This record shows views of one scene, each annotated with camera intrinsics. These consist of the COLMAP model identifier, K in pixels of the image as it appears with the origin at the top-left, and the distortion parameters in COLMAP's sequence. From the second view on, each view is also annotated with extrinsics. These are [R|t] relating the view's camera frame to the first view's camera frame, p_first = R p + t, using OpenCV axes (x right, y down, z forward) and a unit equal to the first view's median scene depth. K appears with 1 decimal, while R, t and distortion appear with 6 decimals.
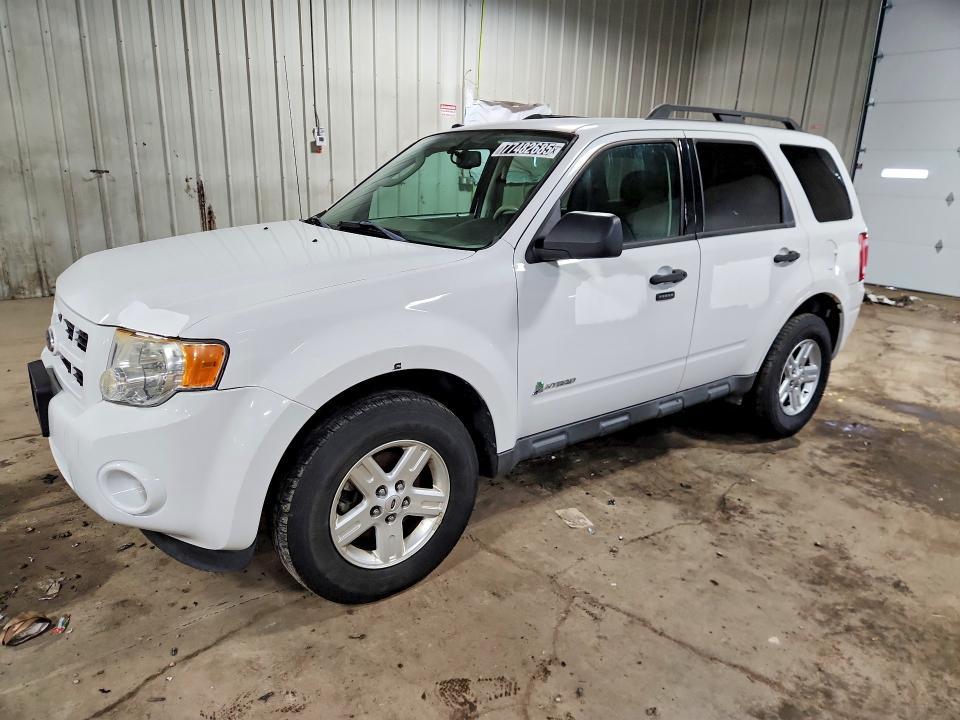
lens RADIAL K [[684.4, 0, 480.0], [0, 684.4, 360.0], [0, 0, 1]] dist [0.057157, -0.056893]
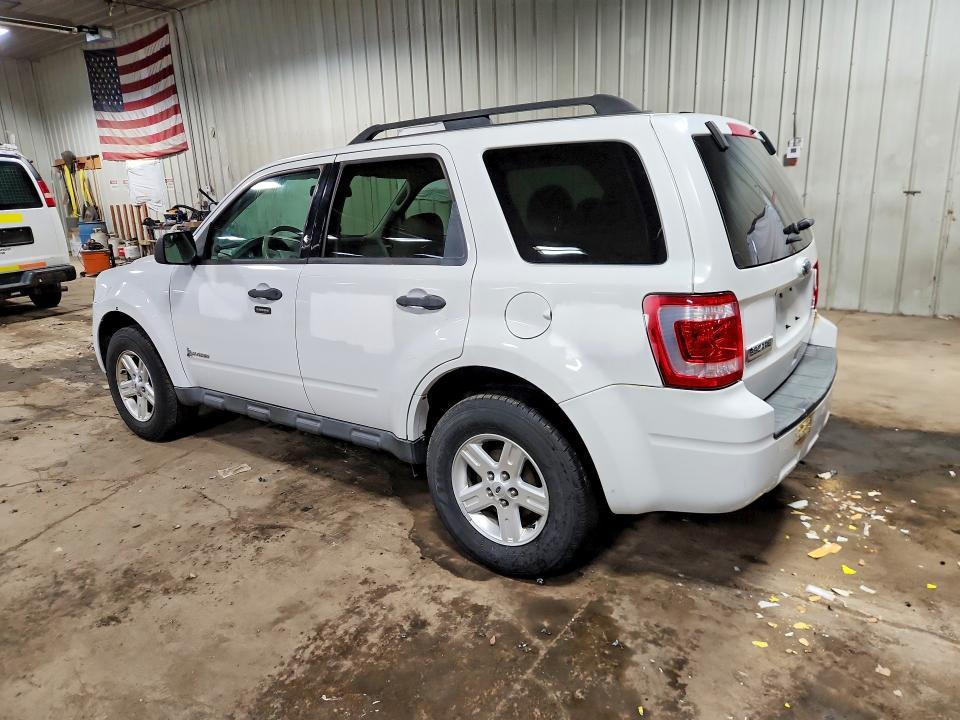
lens RADIAL K [[684.4, 0, 480.0], [0, 684.4, 360.0], [0, 0, 1]] dist [0.057157, -0.056893]
pose [[0.245903, 0.199956, -0.948446, 1.210909], [-0.219331, 0.964590, 0.146494, -0.216787], [0.944153, 0.172000, 0.281052, 0.880905]]
